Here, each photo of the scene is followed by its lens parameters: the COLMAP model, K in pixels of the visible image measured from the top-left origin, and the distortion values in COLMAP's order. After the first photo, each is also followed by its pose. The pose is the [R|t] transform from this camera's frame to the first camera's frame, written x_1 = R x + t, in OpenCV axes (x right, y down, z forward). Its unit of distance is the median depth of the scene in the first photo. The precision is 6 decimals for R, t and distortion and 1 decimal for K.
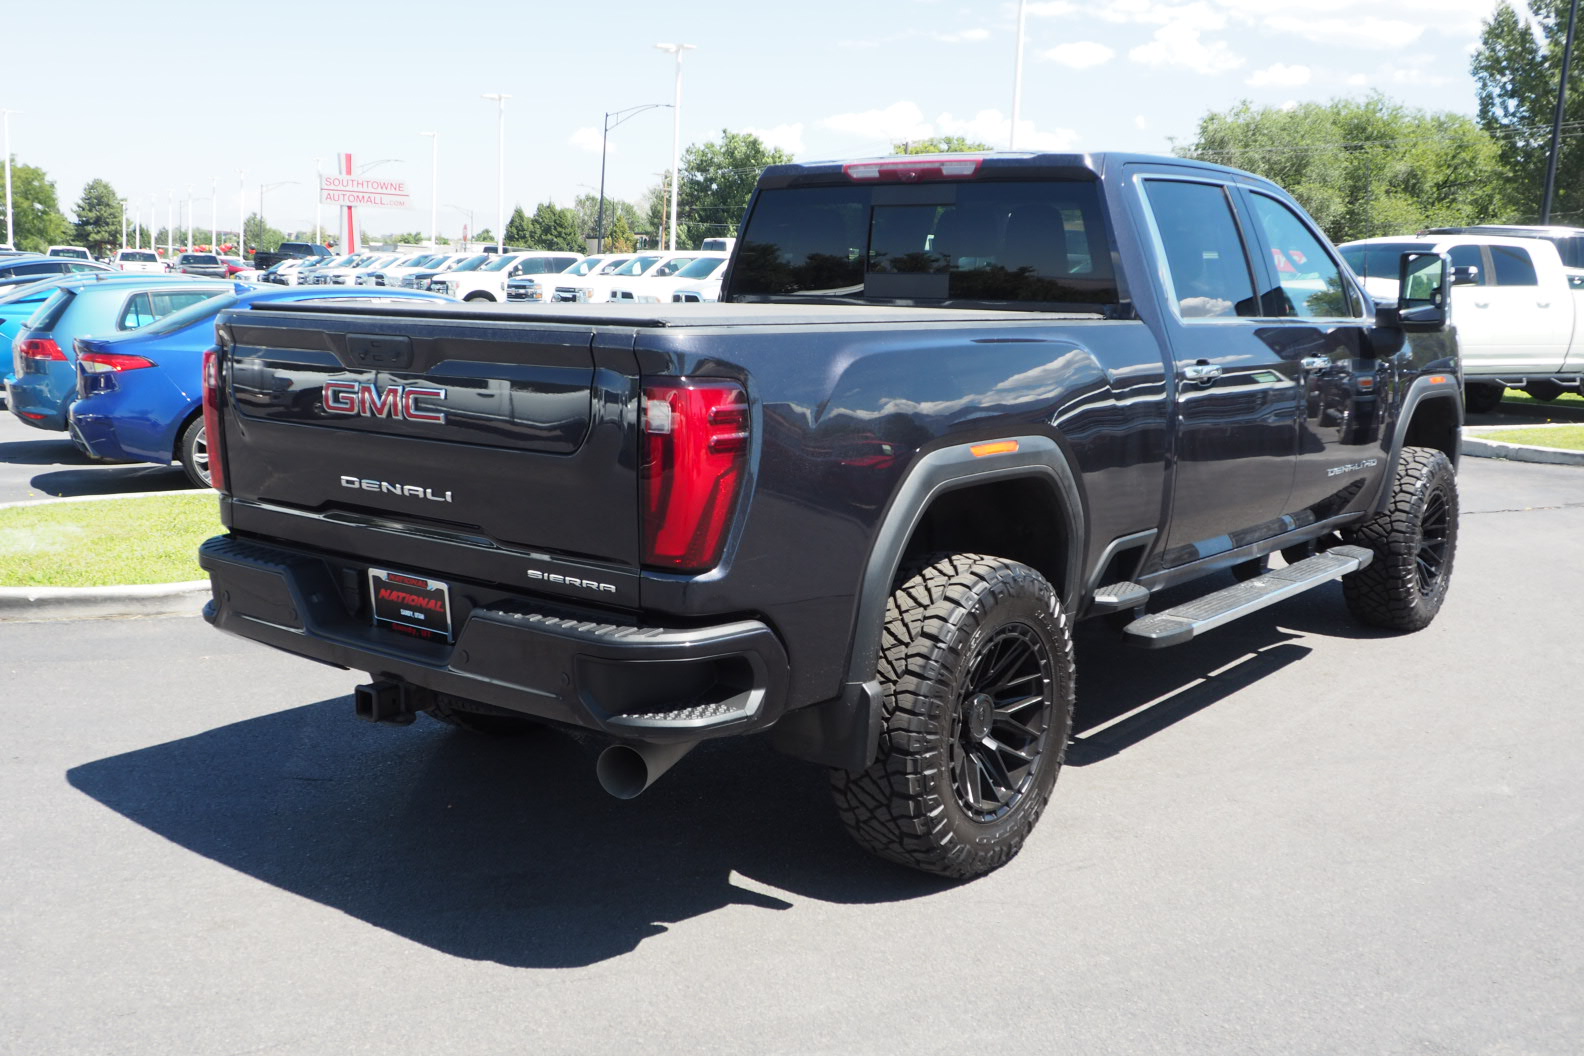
lens RADIAL K [[1578.7, 0, 790.3], [0, 1578.7, 519.0], [0, 0, 1]] dist [-0.010376, 0.000000]
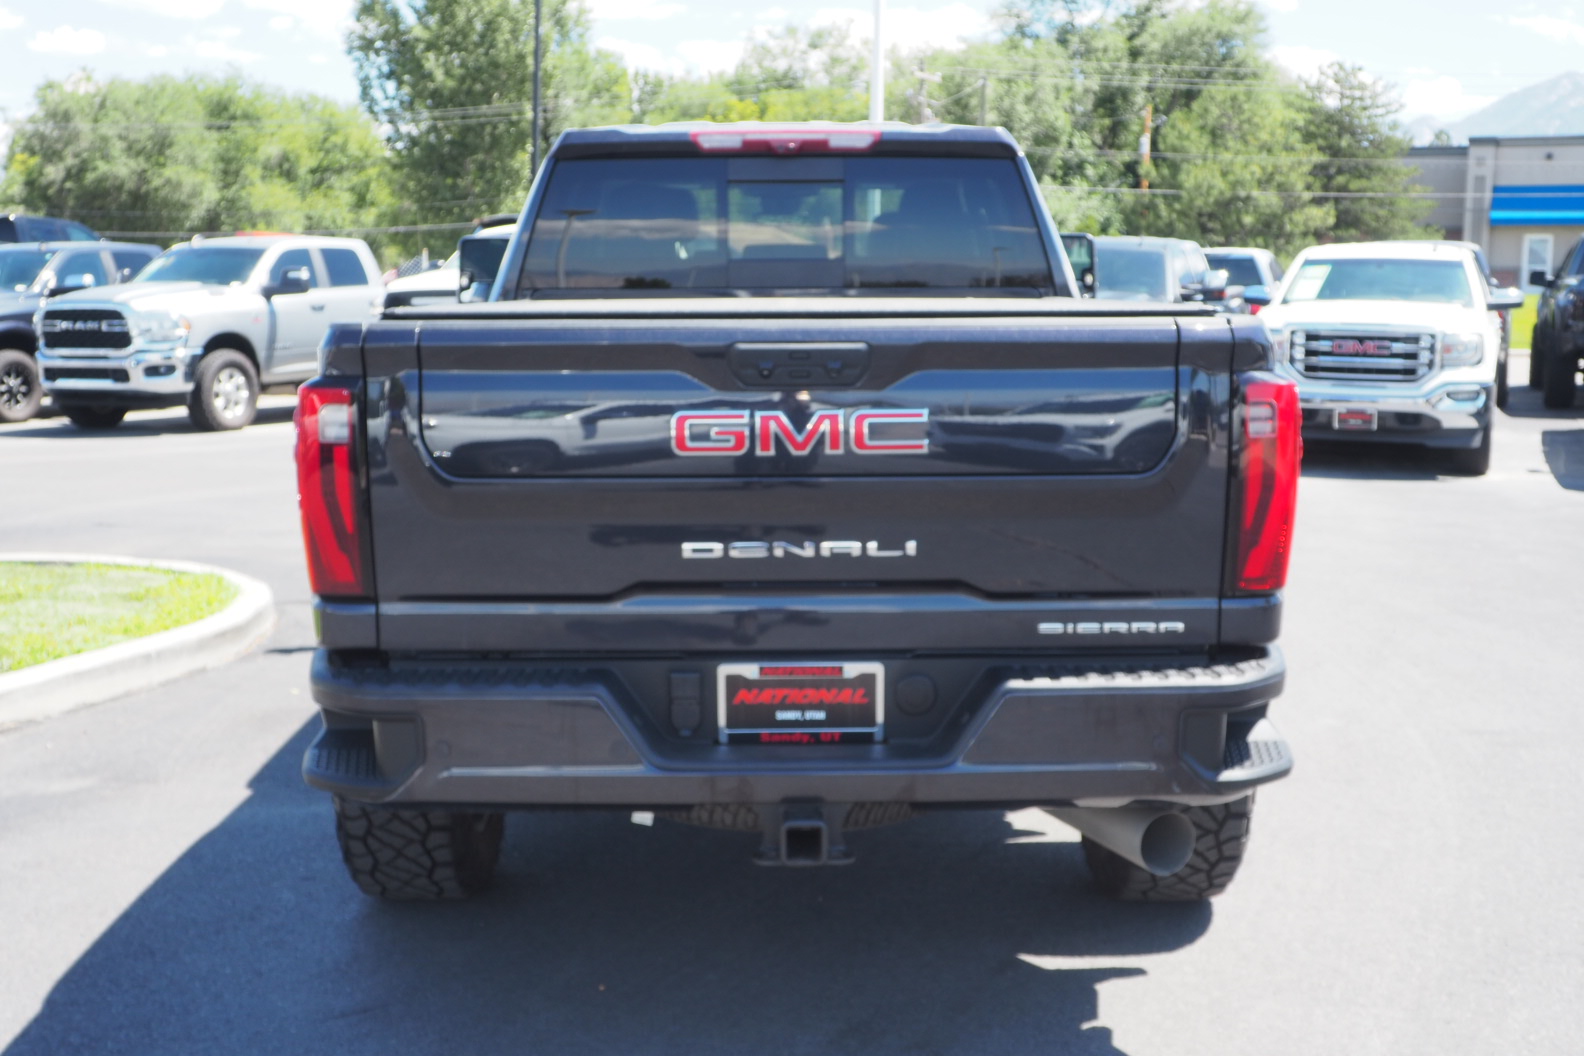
lens RADIAL K [[1763.3, 0, 789.2], [0, 1763.3, 517.8], [0, 0, 1]] dist [0.021950, 0.000000]
pose [[0.773374, -0.107068, 0.624843, -0.098959], [0.116051, 0.992890, 0.026497, -0.007272], [-0.623237, 0.052022, 0.780301, 0.045171]]
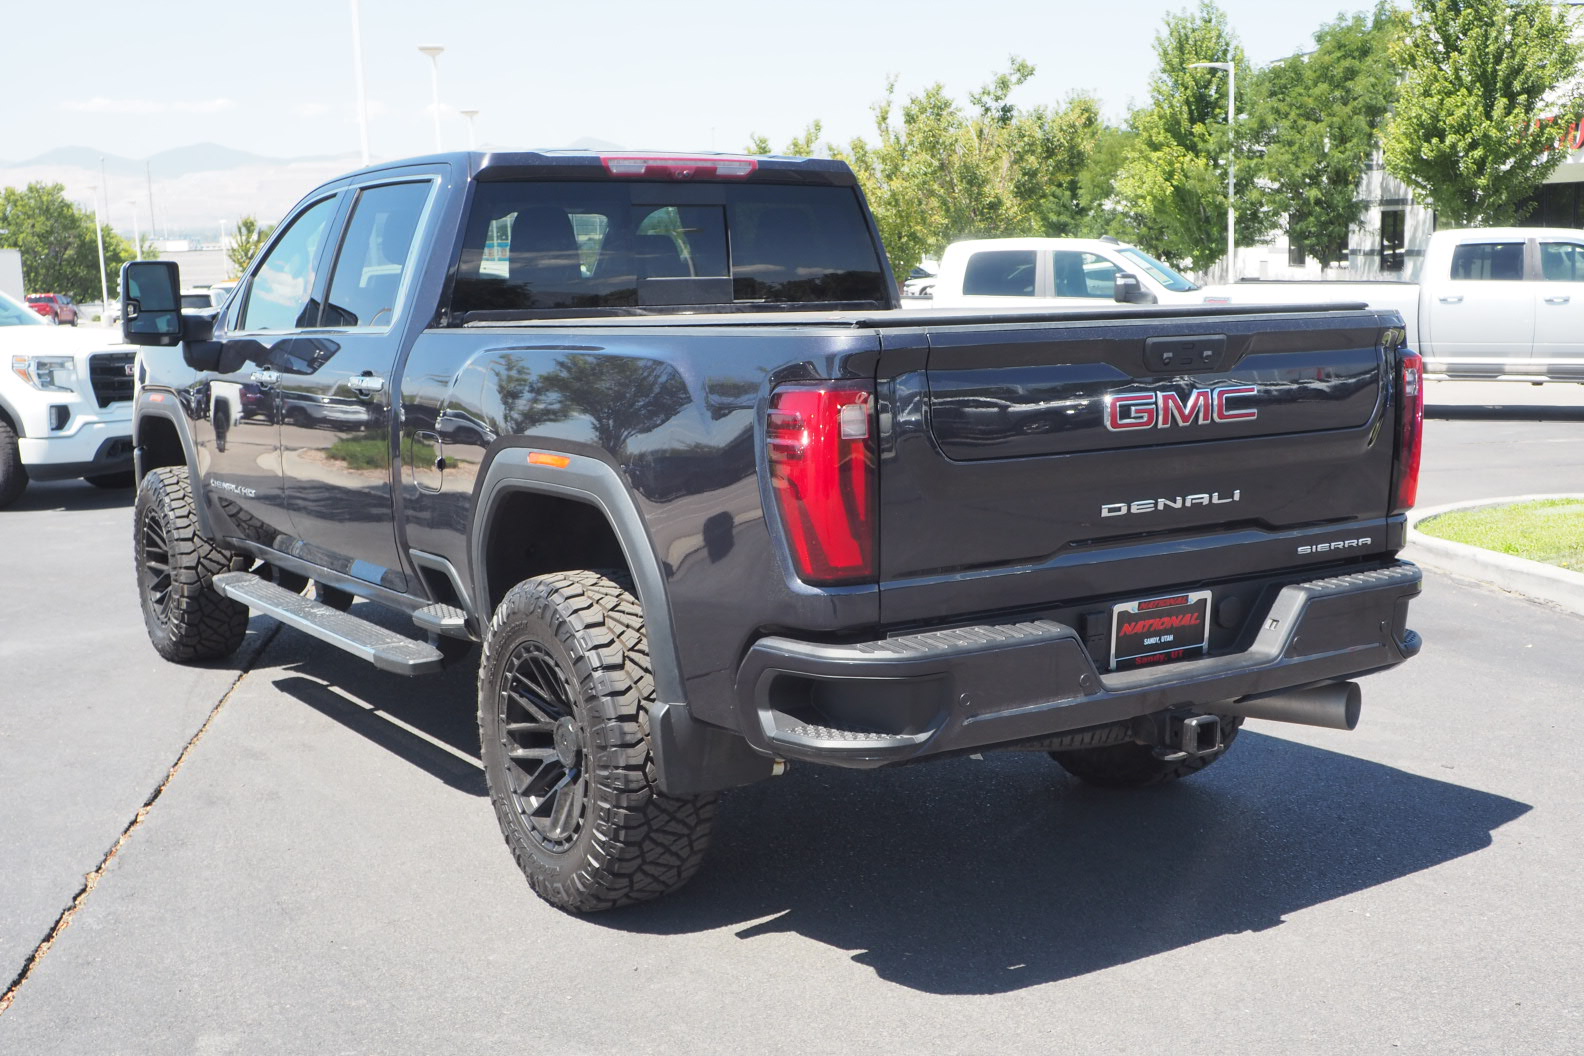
lens RADIAL K [[1763.3, 0, 799.7], [0, 1763.3, 535.3], [0, 0, 1]] dist [0.021950, 0.000000]
pose [[0.321353, -0.151876, 0.934701, -0.164952], [0.170758, 0.980168, 0.100557, -0.018168], [-0.931437, 0.127293, 0.340914, 0.109303]]
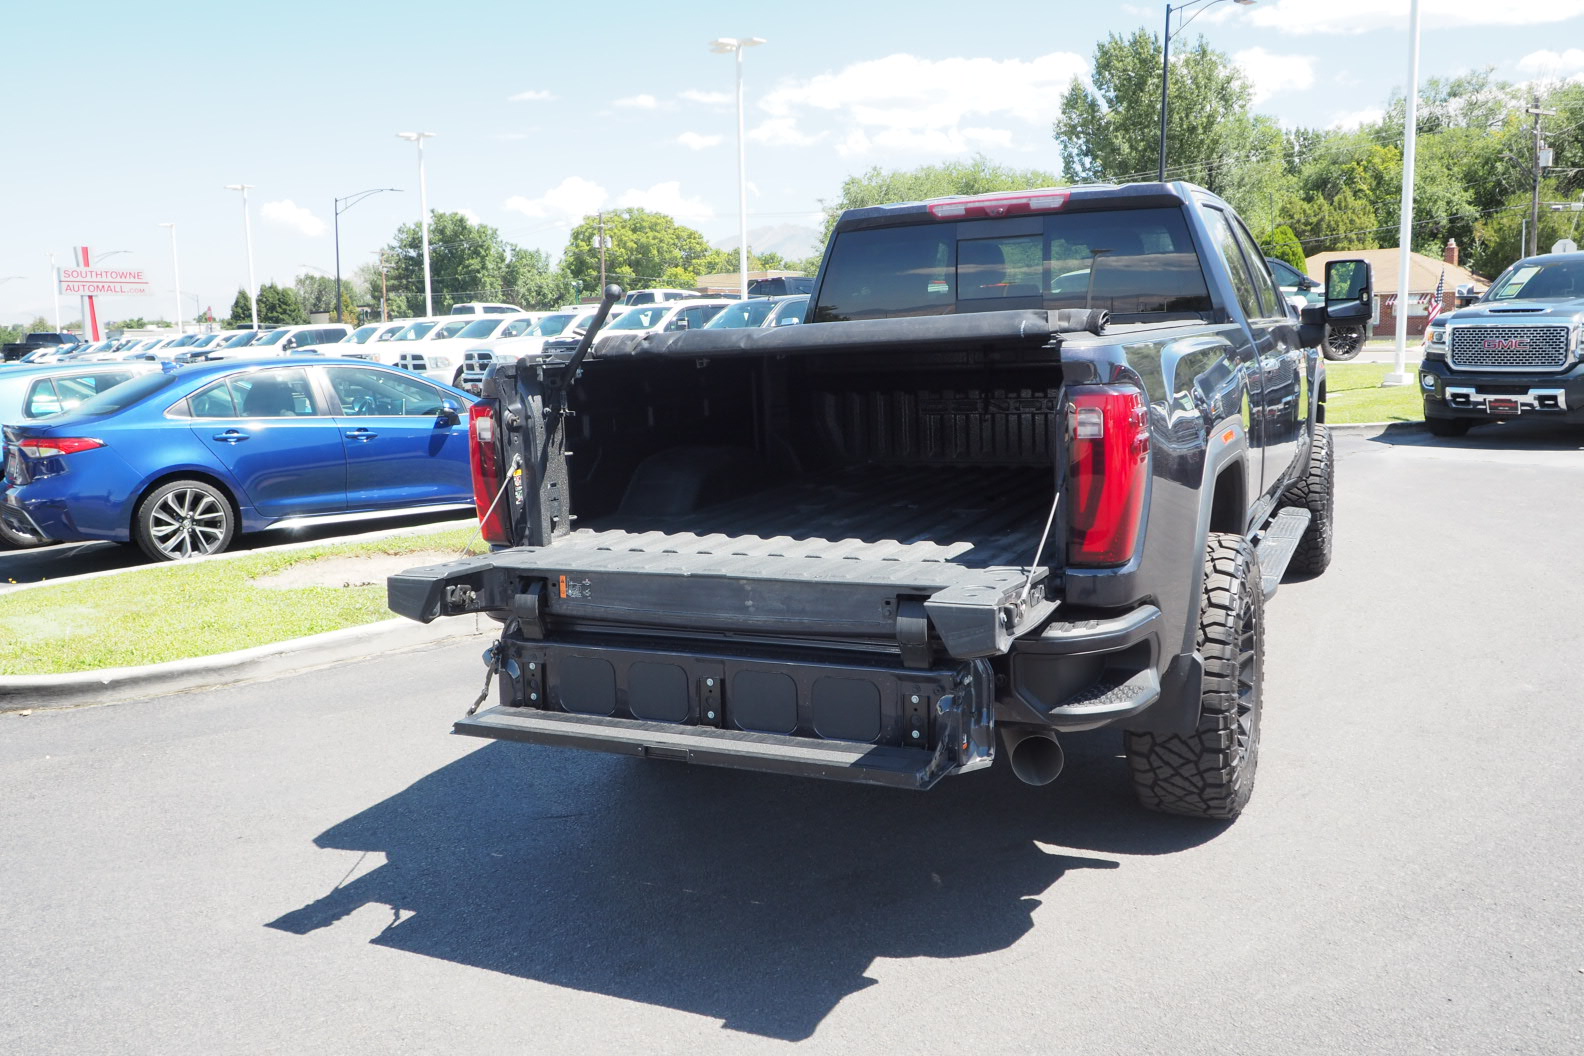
lens RADIAL K [[1349.4, 0, 796.7], [0, 1349.4, 527.8], [0, 0, 1]] dist [-0.009926, -0.002596]
pose [[0.971103, -0.094461, 0.219173, -0.053277], [0.095629, 0.995403, 0.005299, -0.001970], [-0.218666, 0.015813, 0.975672, 0.016937]]
